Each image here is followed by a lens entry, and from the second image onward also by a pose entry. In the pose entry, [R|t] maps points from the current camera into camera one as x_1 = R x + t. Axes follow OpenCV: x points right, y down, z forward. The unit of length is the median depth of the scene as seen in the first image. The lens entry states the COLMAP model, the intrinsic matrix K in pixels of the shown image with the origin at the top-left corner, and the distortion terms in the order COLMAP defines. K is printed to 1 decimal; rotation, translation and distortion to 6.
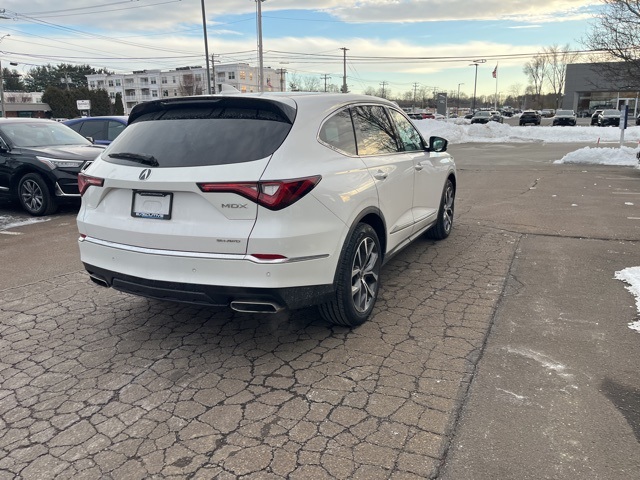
lens RADIAL K [[480.0, 0, 318.5], [0, 480.0, 243.9], [0, 0, 1]] dist [0.083377, -0.106280]
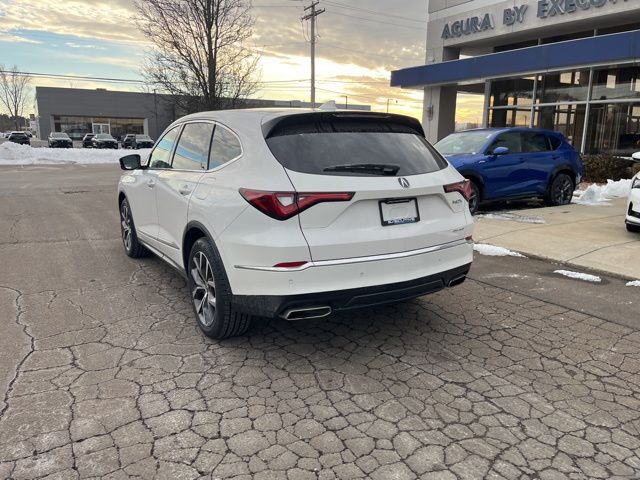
lens RADIAL K [[479.8, 0, 319.1], [0, 479.8, 236.4], [0, 0, 1]] dist [0.083501, -0.107673]
pose [[0.535339, -0.144561, 0.832174, -1.061480], [0.193666, 0.980005, 0.045656, -0.087063], [-0.822135, 0.136722, 0.552631, 0.452000]]
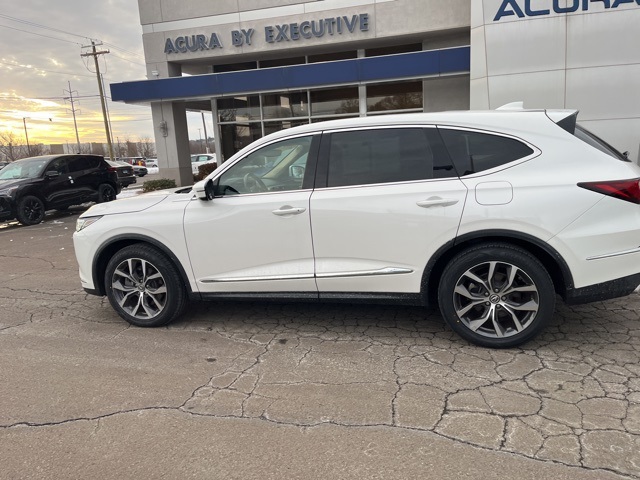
lens RADIAL K [[475.9, 0, 318.4], [0, 475.9, 248.5], [0, 0, 1]] dist [0.087496, -0.109842]
pose [[-0.162088, -0.172770, 0.971534, -1.205069], [0.301491, 0.928803, 0.215471, -0.372763], [-0.939591, 0.327834, -0.098459, 1.570380]]
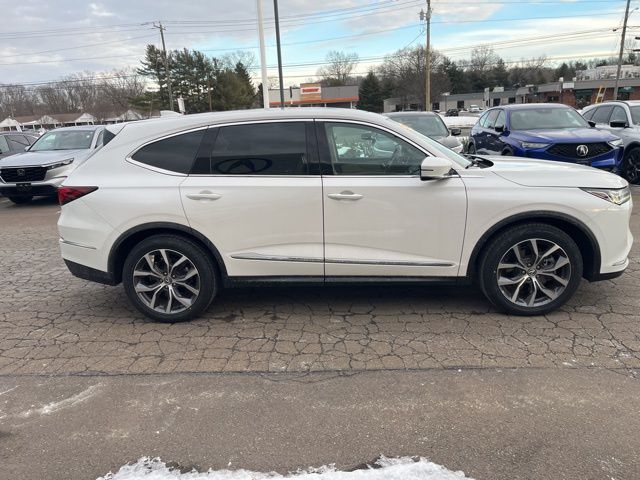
lens RADIAL K [[480.7, 0, 320.9], [0, 480.7, 240.4], [0, 0, 1]] dist [0.087161, -0.111406]
pose [[0.392327, 0.229419, -0.890756, 1.170057], [-0.189061, 0.967833, 0.166000, -0.271487], [0.900186, 0.103281, 0.423081, 0.807386]]
